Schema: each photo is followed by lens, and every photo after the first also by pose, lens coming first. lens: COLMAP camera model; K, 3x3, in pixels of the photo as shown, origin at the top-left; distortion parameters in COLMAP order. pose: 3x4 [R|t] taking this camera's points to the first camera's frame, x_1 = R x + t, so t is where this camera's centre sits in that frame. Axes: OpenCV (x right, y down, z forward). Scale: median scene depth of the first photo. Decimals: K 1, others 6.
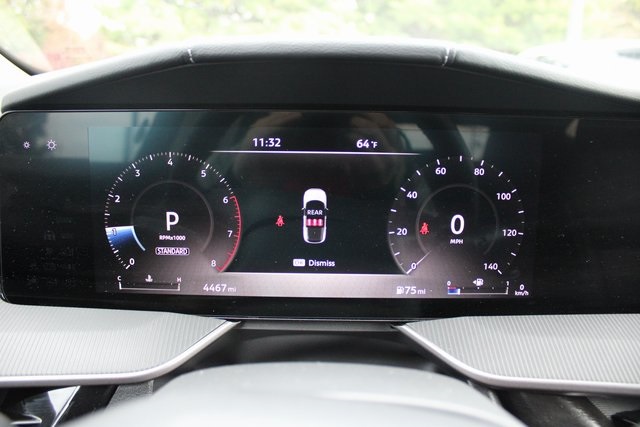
lens RADIAL K [[527.1, 0, 320.0], [0, 527.1, 213.5], [0, 0, 1]] dist [-0.177745, 0.149215]
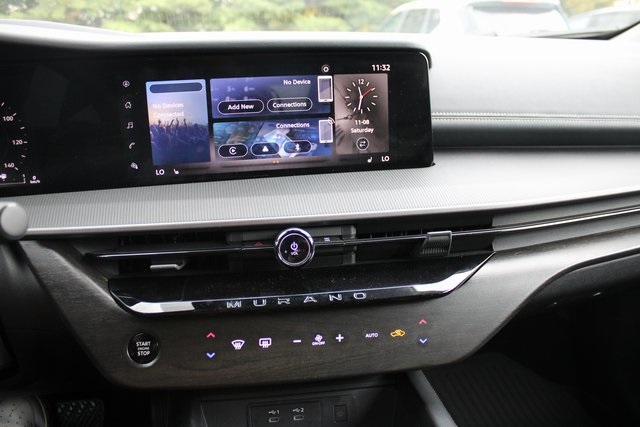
lens RADIAL K [[527.1, 0, 320.0], [0, 527.1, 213.5], [0, 0, 1]] dist [-0.177745, 0.149215]
pose [[0.983949, -0.084494, 0.157179, 0.998522], [0.073691, 0.994580, 0.073345, 0.204578], [-0.162524, -0.060585, 0.984843, -0.634947]]
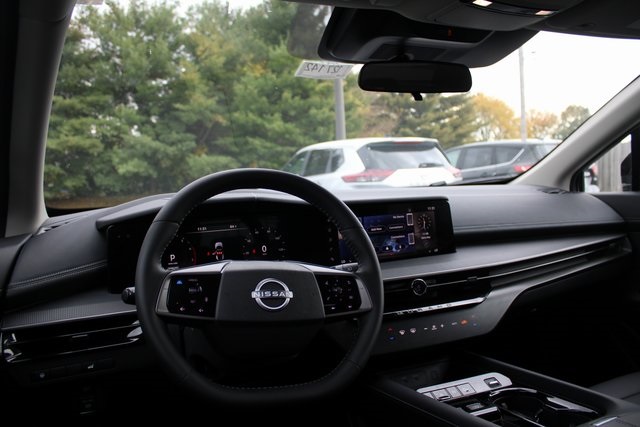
lens RADIAL K [[527.1, 0, 320.0], [0, 527.1, 213.5], [0, 0, 1]] dist [-0.177745, 0.149215]
pose [[0.921868, -0.086639, 0.377695, -0.604137], [0.153234, 0.976746, -0.149955, 0.339846], [-0.355920, 0.196115, 0.913707, -2.056562]]
